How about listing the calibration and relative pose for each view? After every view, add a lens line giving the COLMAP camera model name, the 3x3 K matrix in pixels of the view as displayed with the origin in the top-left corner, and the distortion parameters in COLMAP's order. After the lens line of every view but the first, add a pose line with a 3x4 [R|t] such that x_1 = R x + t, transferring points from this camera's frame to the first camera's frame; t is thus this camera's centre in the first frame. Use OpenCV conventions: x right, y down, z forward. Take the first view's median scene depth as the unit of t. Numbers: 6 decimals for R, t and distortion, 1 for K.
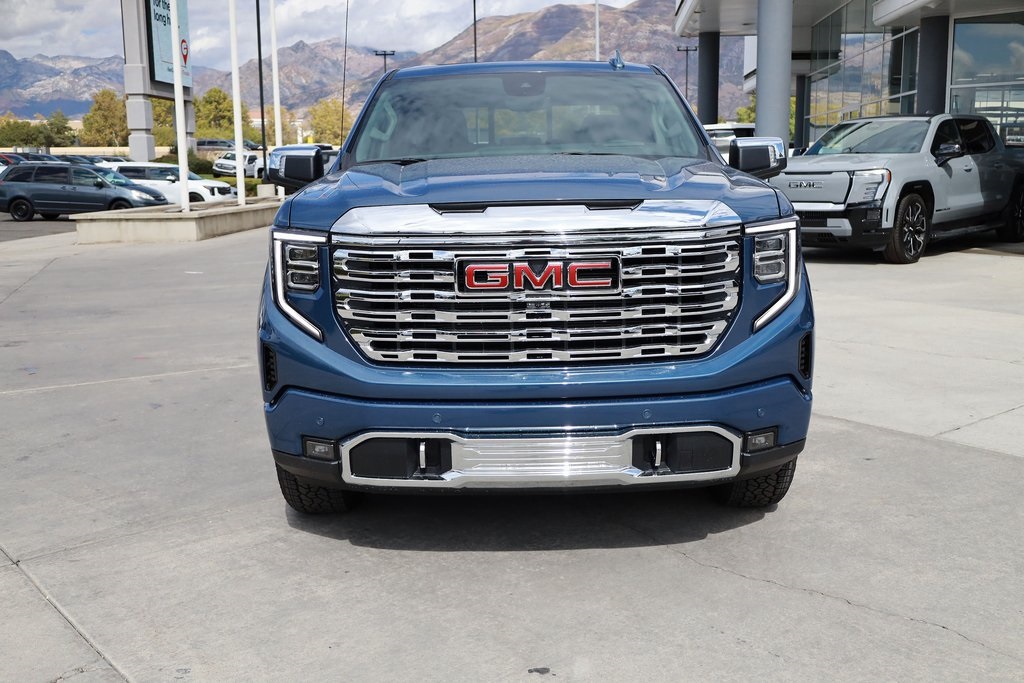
lens RADIAL K [[1098.3, 0, 511.7], [0, 1098.3, 345.0], [0, 0, 1]] dist [0.005951, 0.000000]
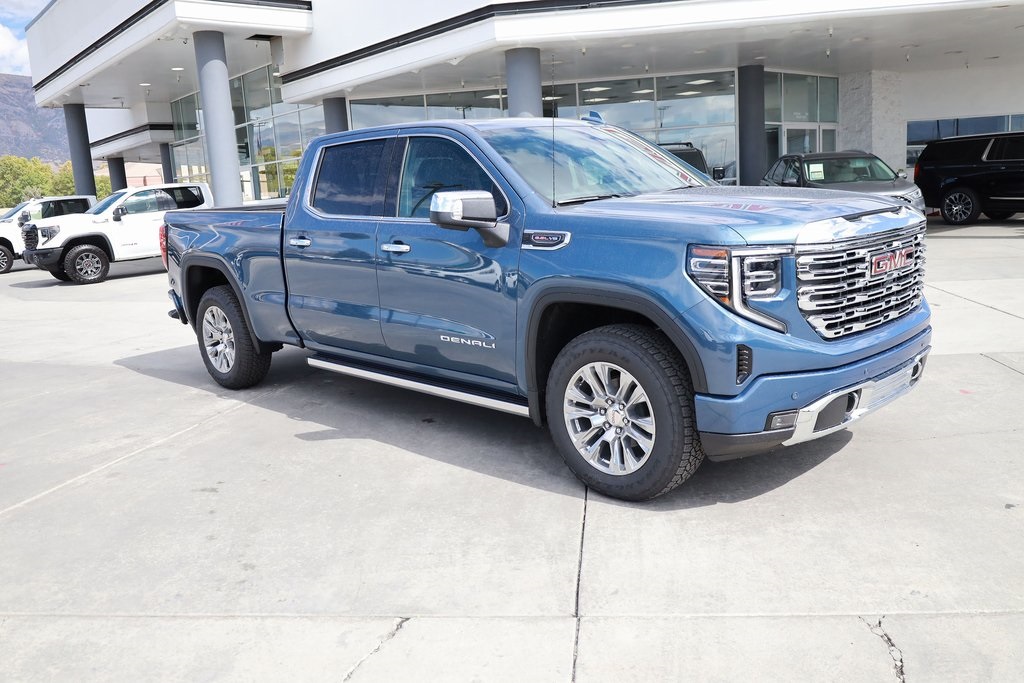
lens RADIAL K [[892.2, 0, 511.8], [0, 892.2, 337.4], [0, 0, 1]] dist [-0.033013, 0.010650]
pose [[0.677997, -0.149412, 0.719719, -1.089859], [0.171511, 0.984254, 0.042759, -0.092469], [-0.714775, 0.094449, 0.692947, 0.513549]]
